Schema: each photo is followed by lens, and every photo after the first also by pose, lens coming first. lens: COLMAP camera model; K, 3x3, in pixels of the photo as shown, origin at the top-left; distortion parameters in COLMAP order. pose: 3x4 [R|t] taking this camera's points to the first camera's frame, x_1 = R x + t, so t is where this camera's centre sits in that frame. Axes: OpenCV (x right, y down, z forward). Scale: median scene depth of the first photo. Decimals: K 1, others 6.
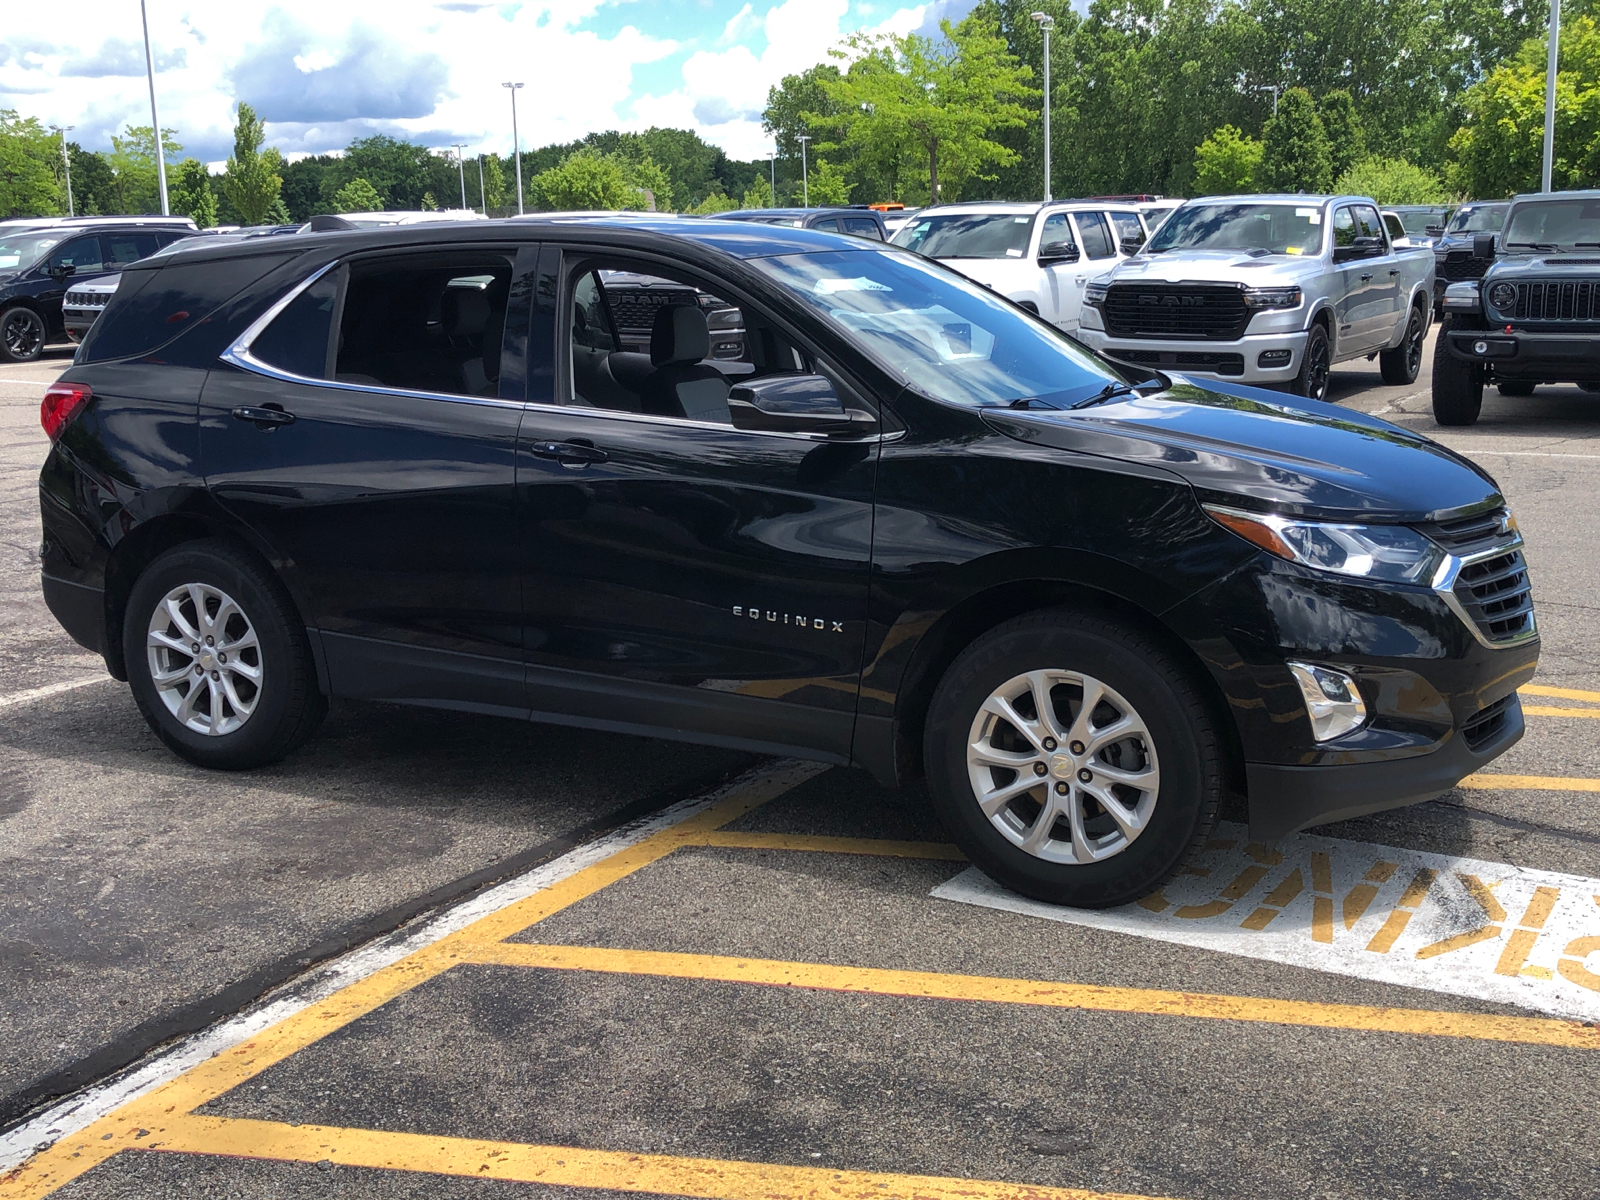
lens RADIAL K [[1773.8, 0, 790.4], [0, 1773.8, 582.1], [0, 0, 1]] dist [0.125643, -0.393285]
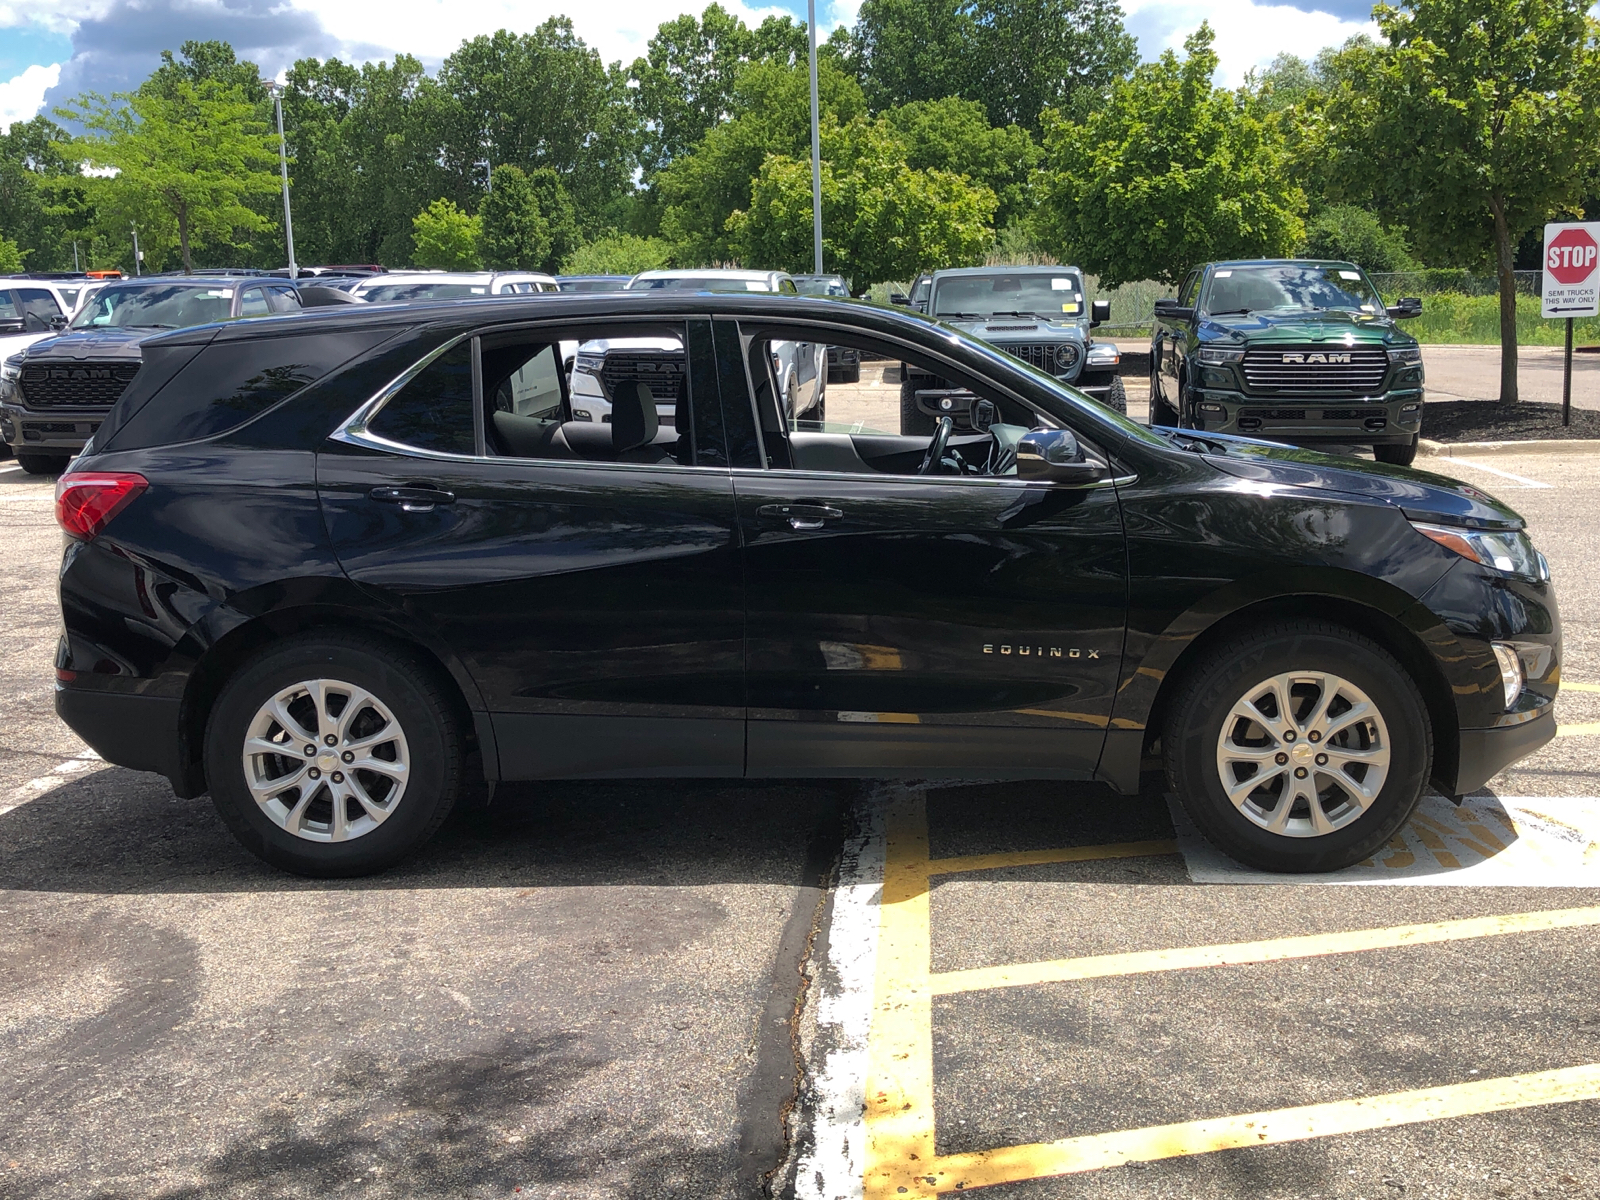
lens RADIAL K [[1773.8, 0, 790.4], [0, 1773.8, 582.1], [0, 0, 1]] dist [0.125643, -0.393285]
pose [[0.903582, -0.067026, 0.423140, -0.635298], [0.082958, 0.996366, -0.019323, -0.014703], [-0.420307, 0.052563, 0.905858, 0.065728]]
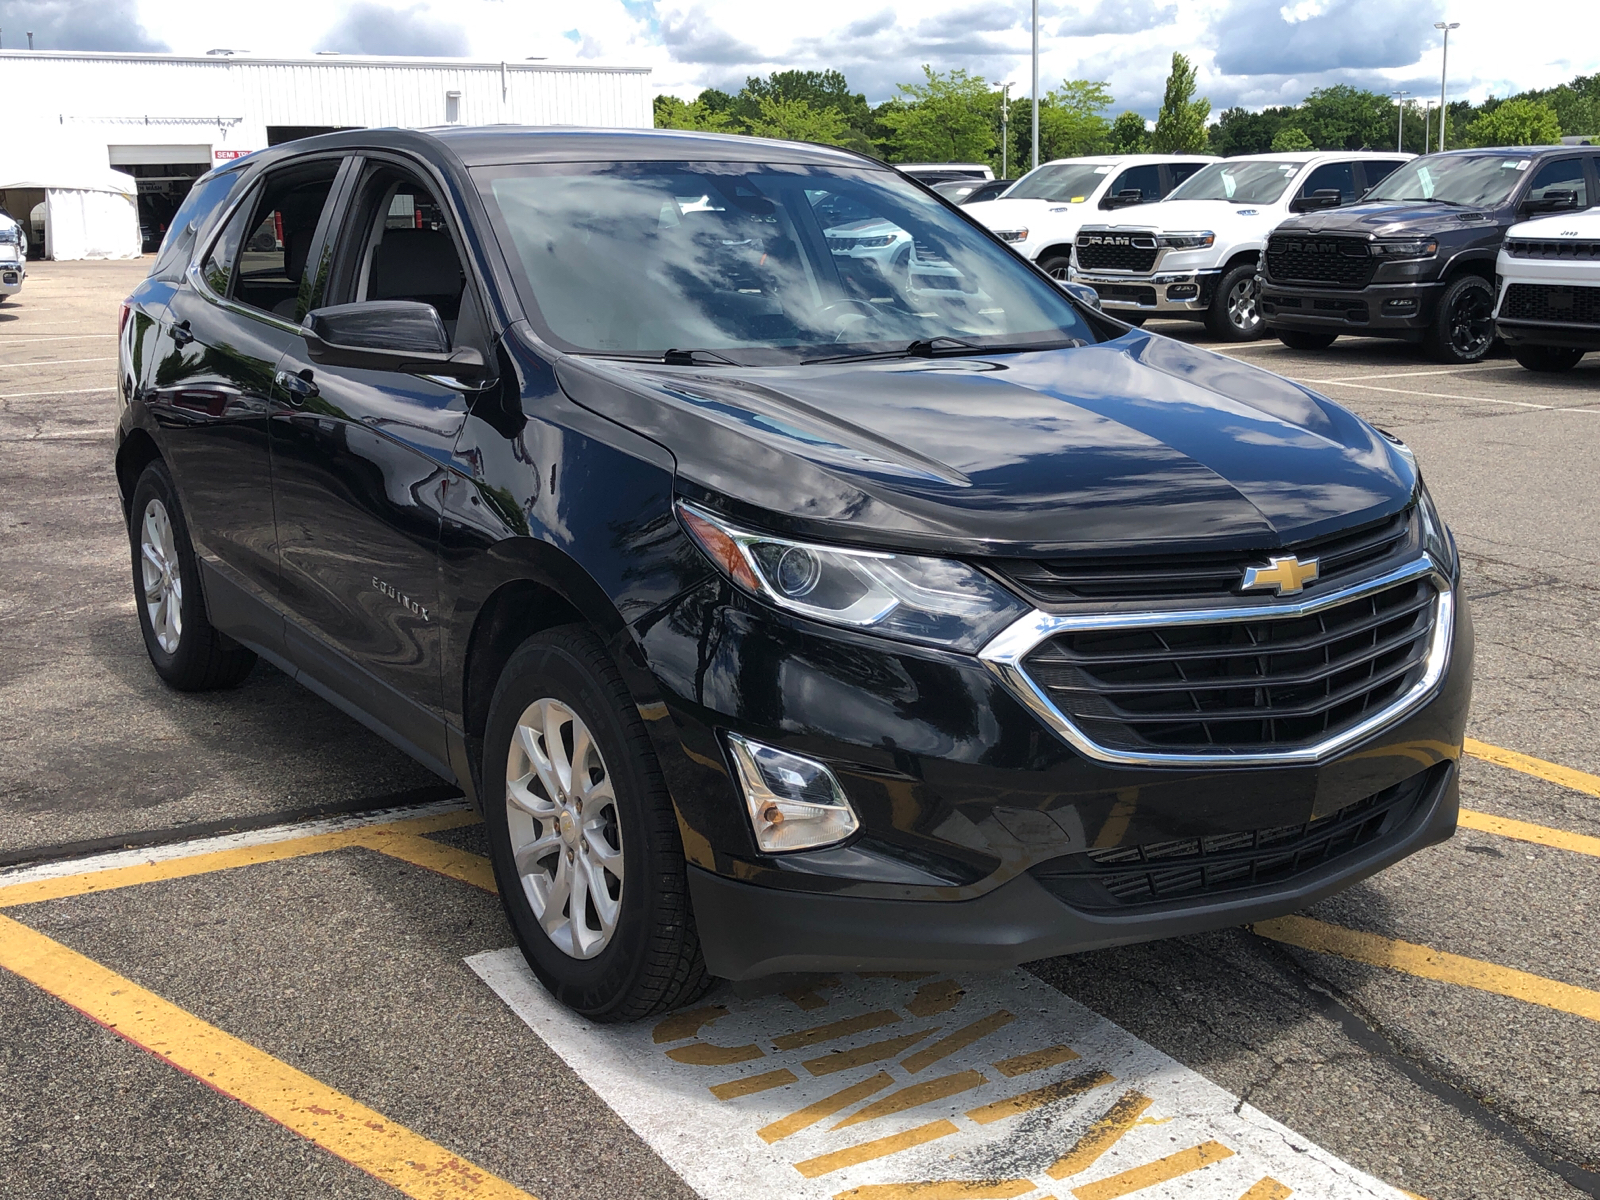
lens RADIAL K [[1773.8, 0, 790.4], [0, 1773.8, 582.1], [0, 0, 1]] dist [0.125643, -0.393285]
pose [[0.872760, 0.109006, -0.475824, 0.581256], [-0.096858, 0.994038, 0.050065, -0.048111], [0.478444, 0.002393, 0.878115, 0.369328]]
